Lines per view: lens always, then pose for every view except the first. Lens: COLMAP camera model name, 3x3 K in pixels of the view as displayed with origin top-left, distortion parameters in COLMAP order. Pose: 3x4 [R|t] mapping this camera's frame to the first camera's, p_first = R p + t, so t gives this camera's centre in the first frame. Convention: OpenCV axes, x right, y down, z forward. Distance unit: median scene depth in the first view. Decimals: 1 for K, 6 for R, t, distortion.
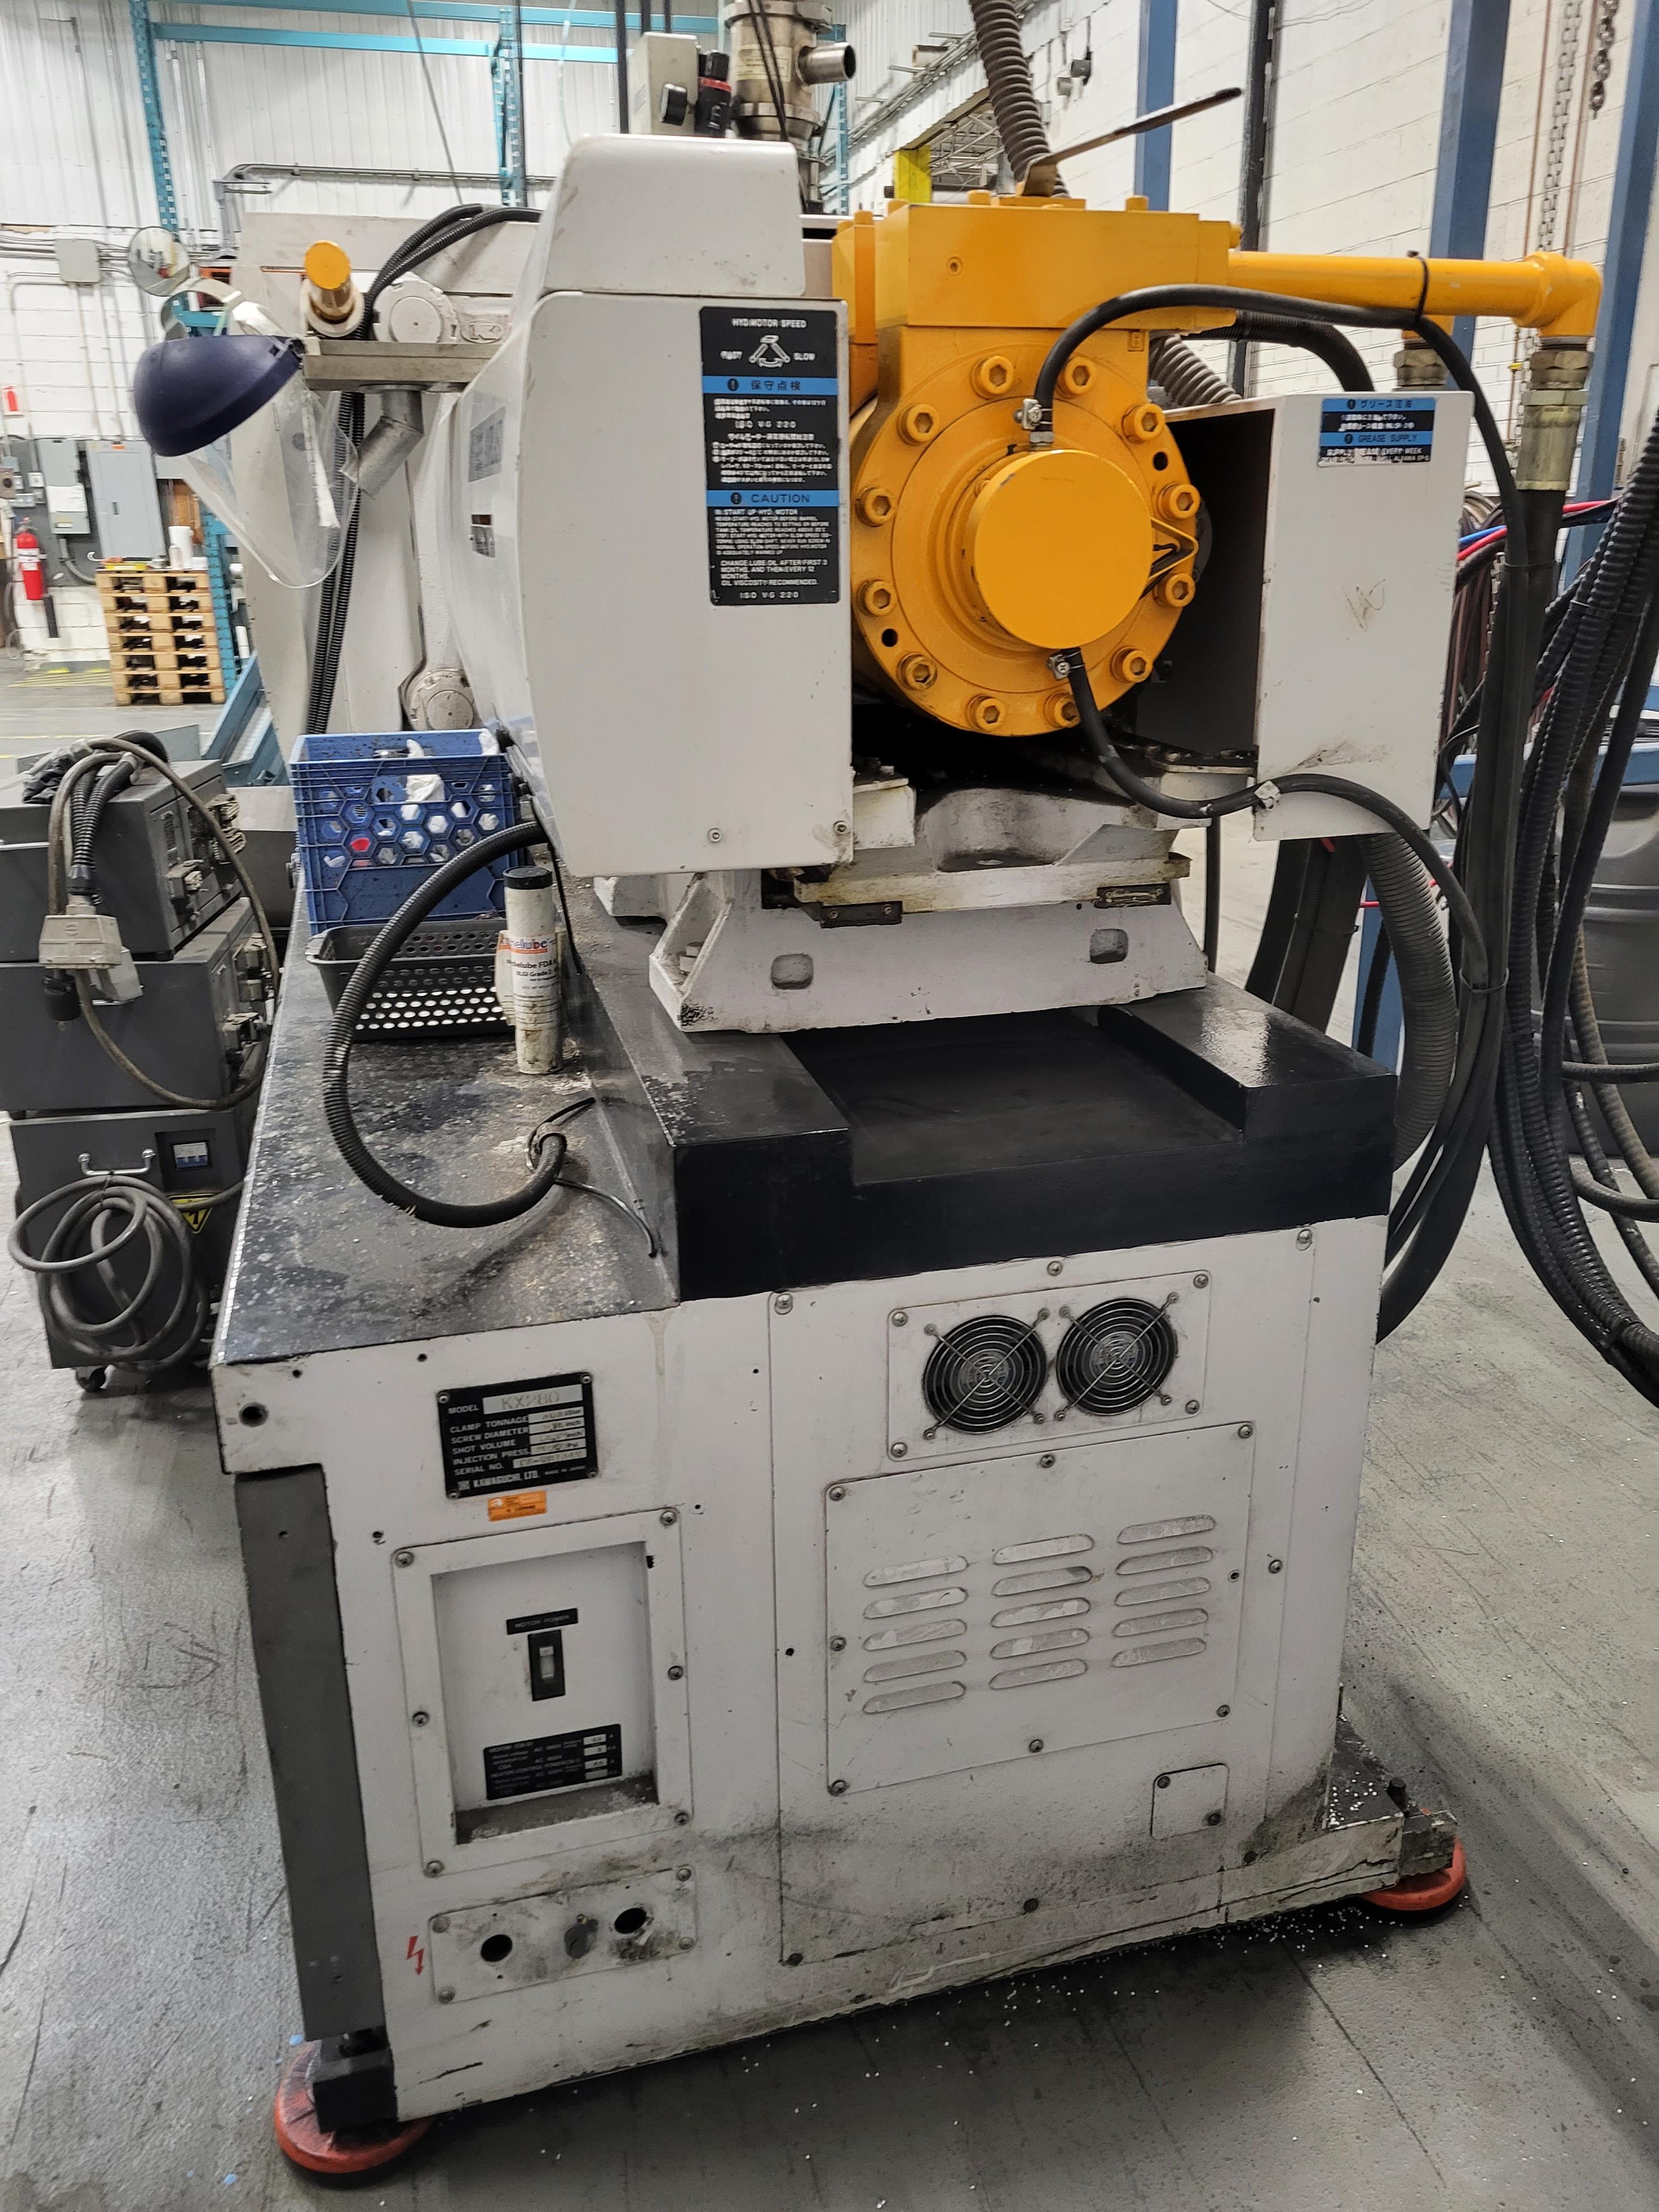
lens RADIAL K [[1685.0, 0, 841.0], [0, 1685.0, 1095.6], [0, 0, 1]] dist [0.044401, -0.013770]
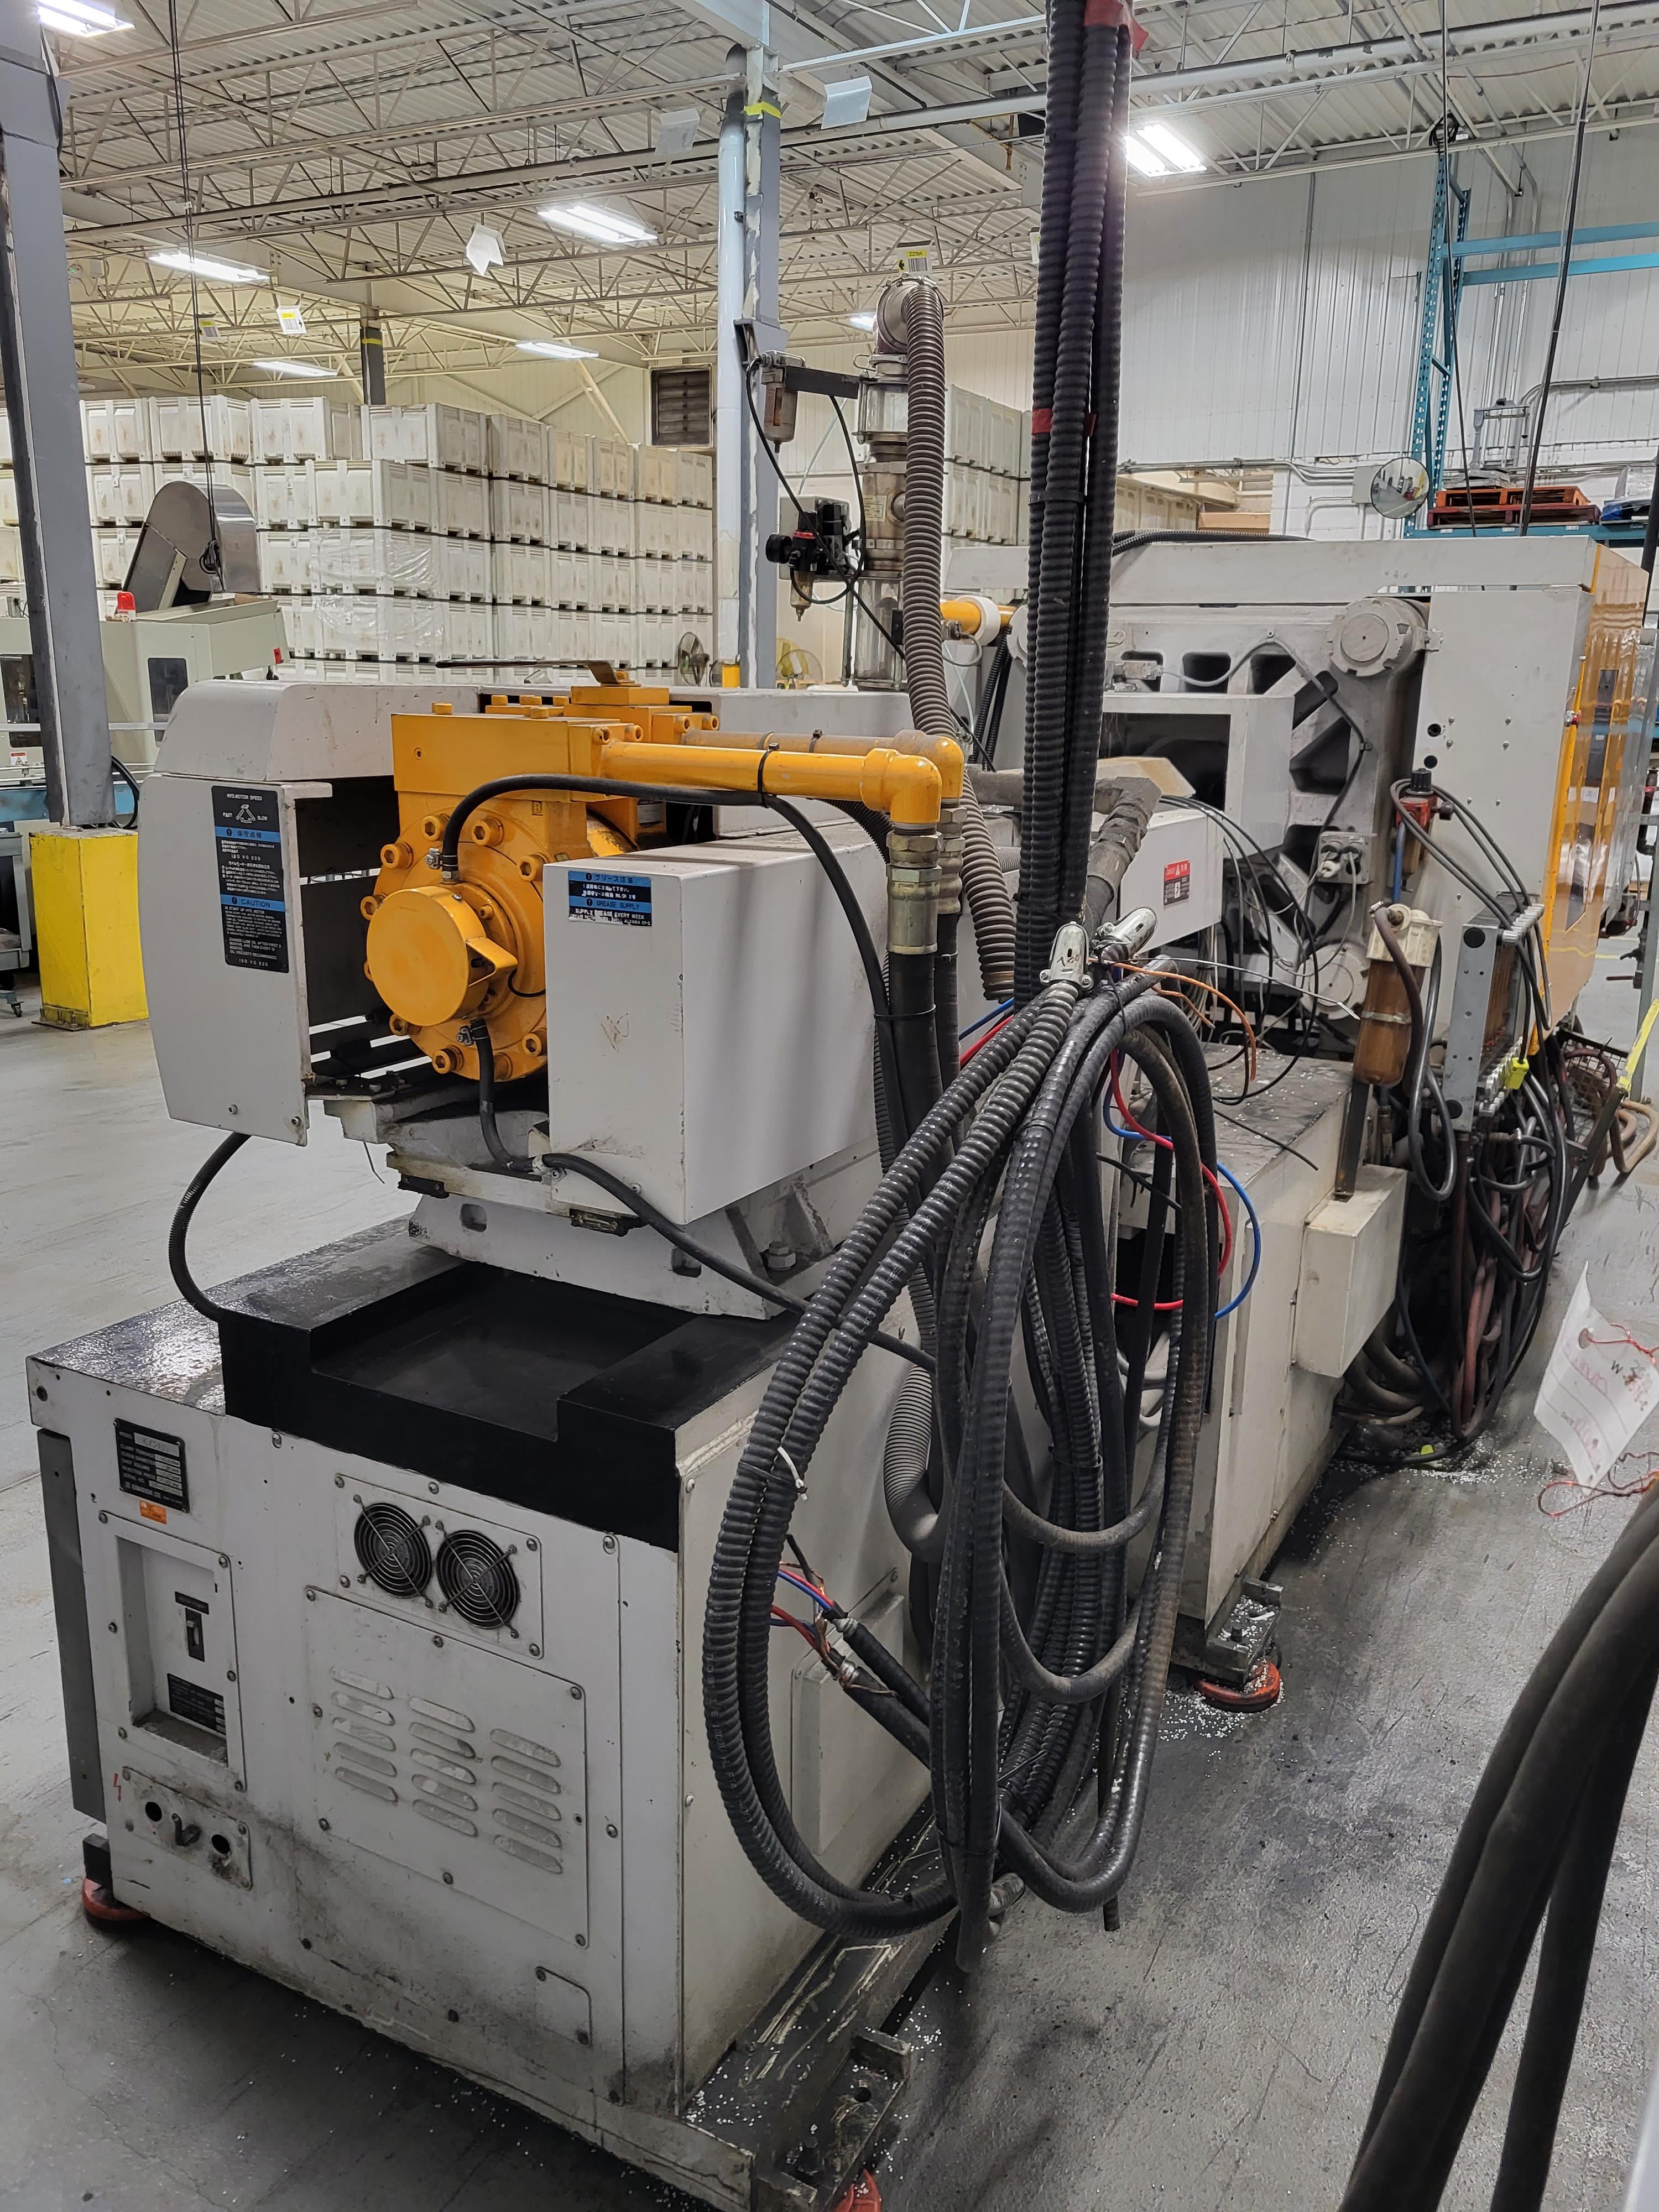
lens RADIAL K [[1685.0, 0, 839.4], [0, 1685.0, 1103.9], [0, 0, 1]] dist [0.044401, -0.013770]
pose [[0.719249, 0.193970, -0.667125, 1.192034], [-0.248859, 0.968449, 0.013278, -0.283662], [0.648652, 0.156470, 0.744827, 0.206868]]
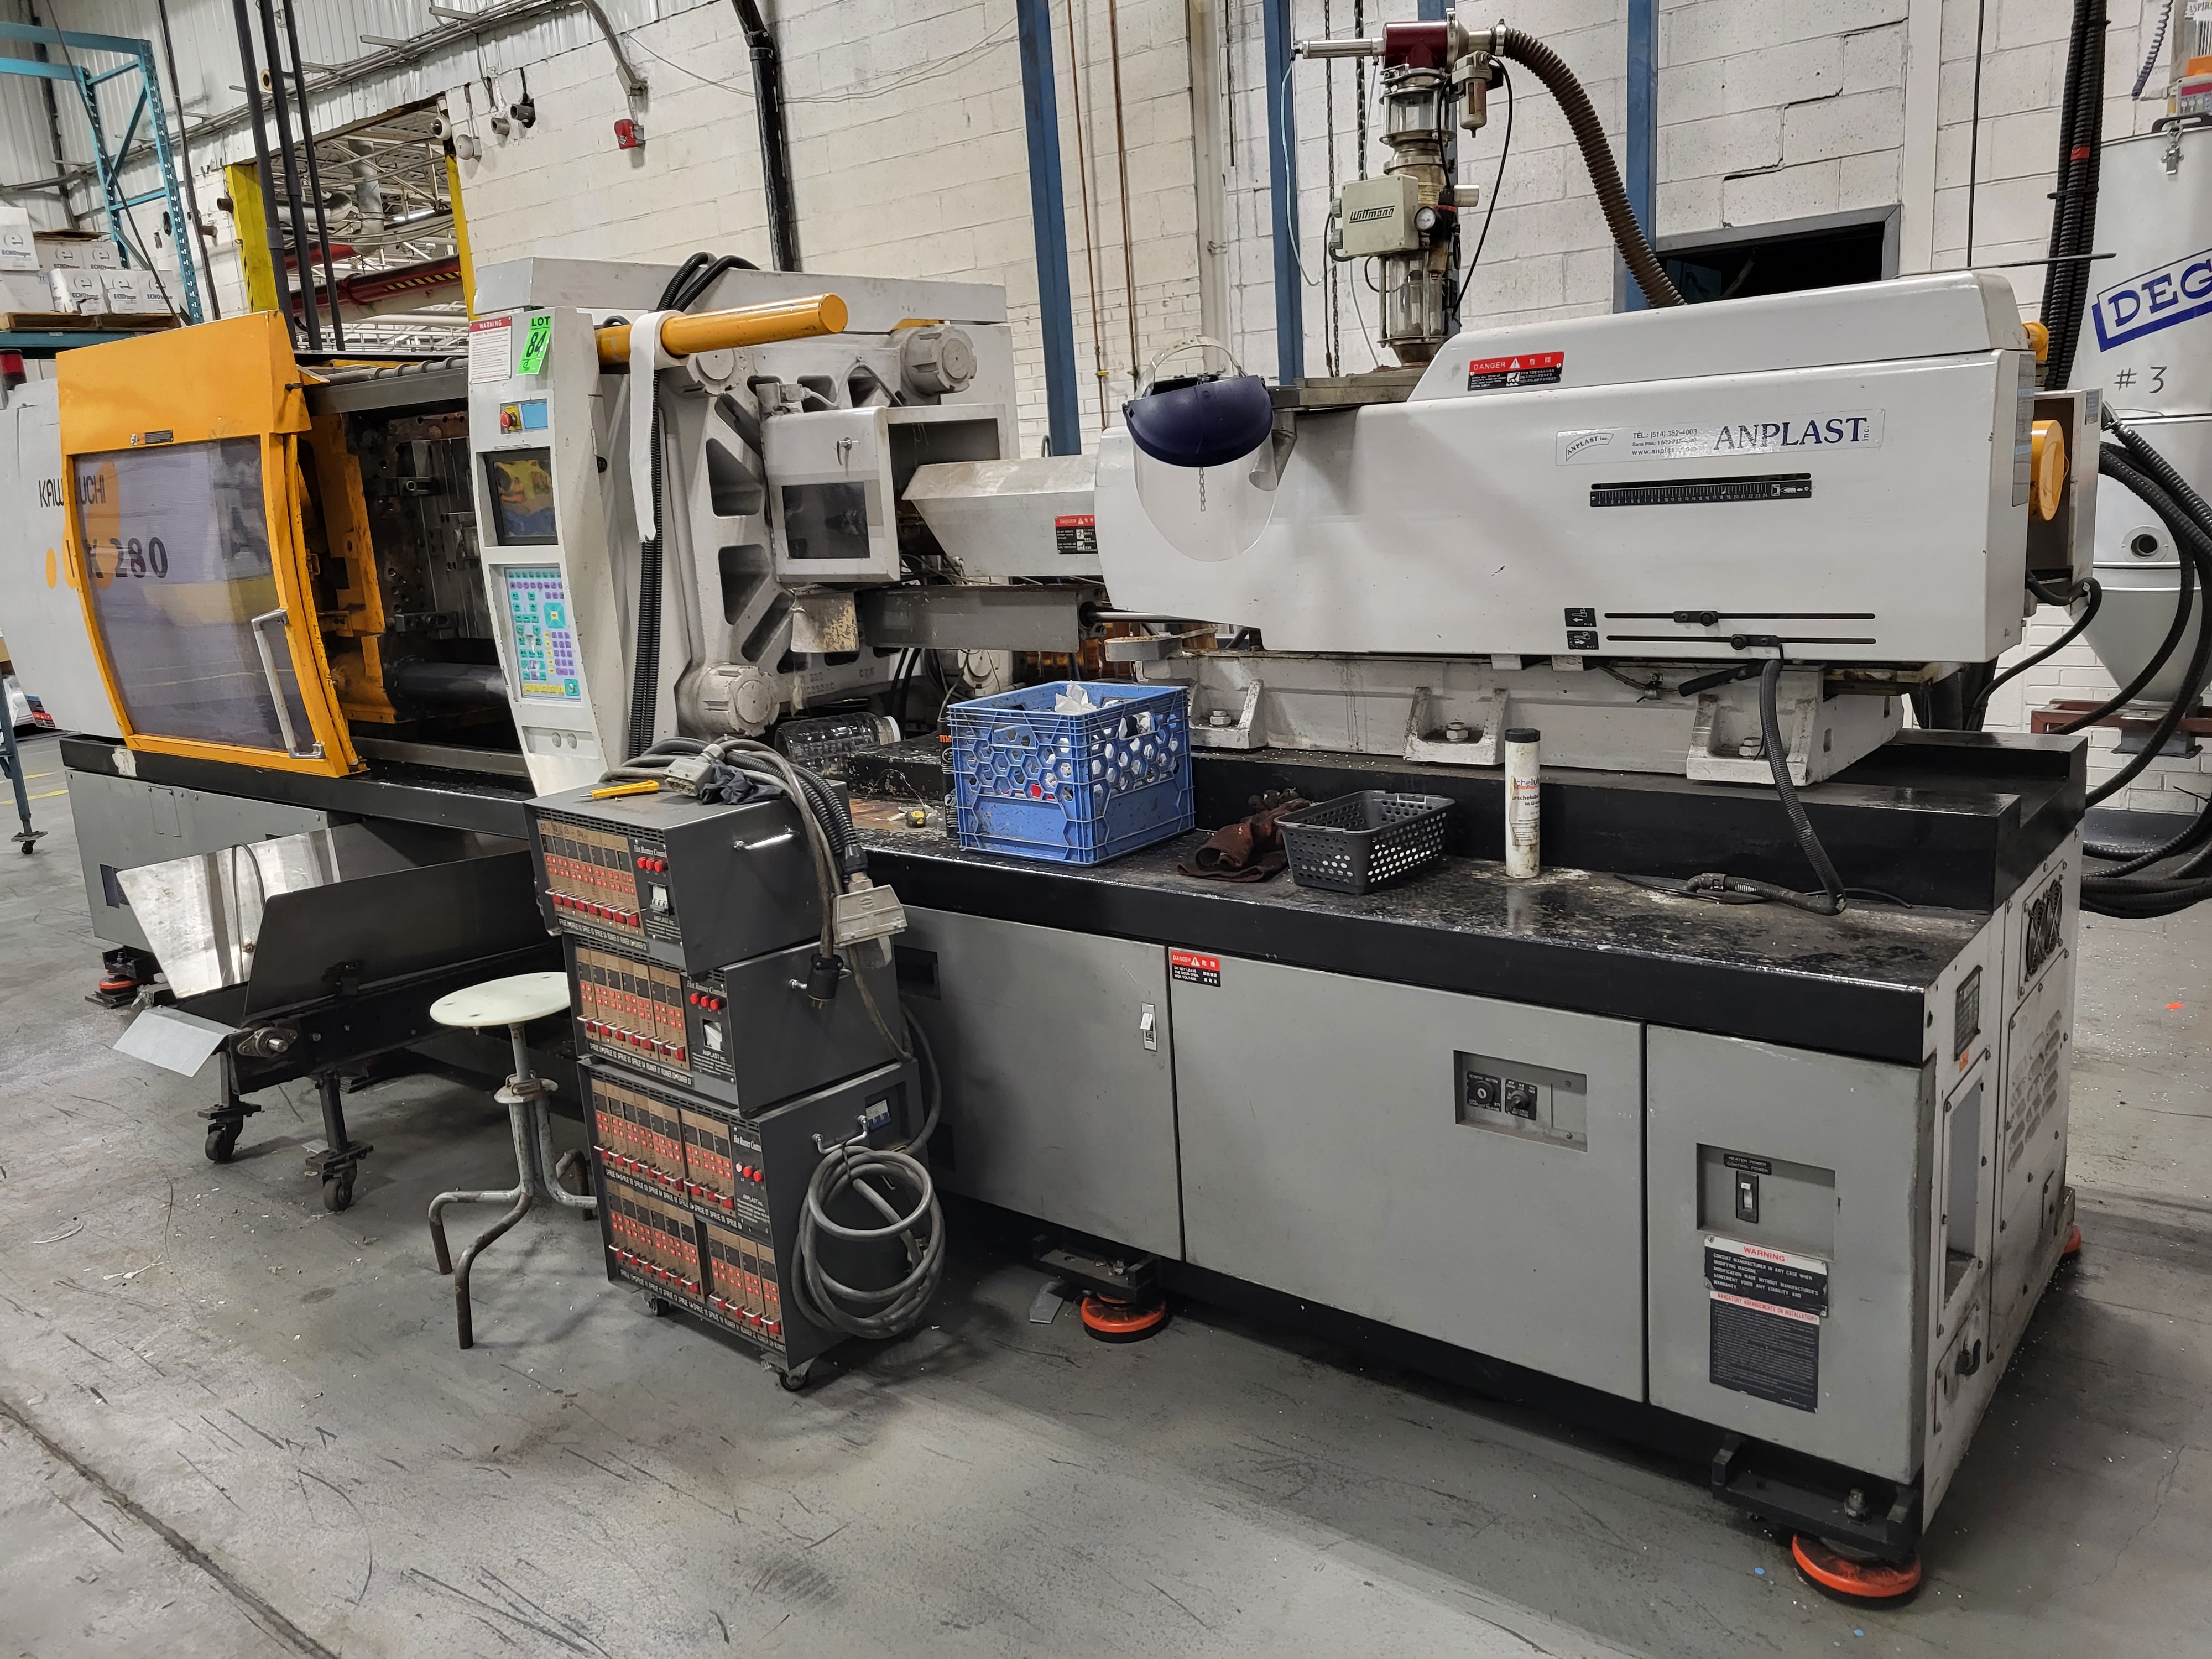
lens RADIAL K [[1685.0, 0, 1120.4], [0, 1685.0, 829.9], [0, 0, 1]] dist [0.044401, -0.013770]
pose [[0.803344, -0.174453, 0.569390, -1.678233], [0.251644, 0.966016, -0.059067, -0.072522], [-0.539735, 0.190735, 0.819943, 0.066069]]
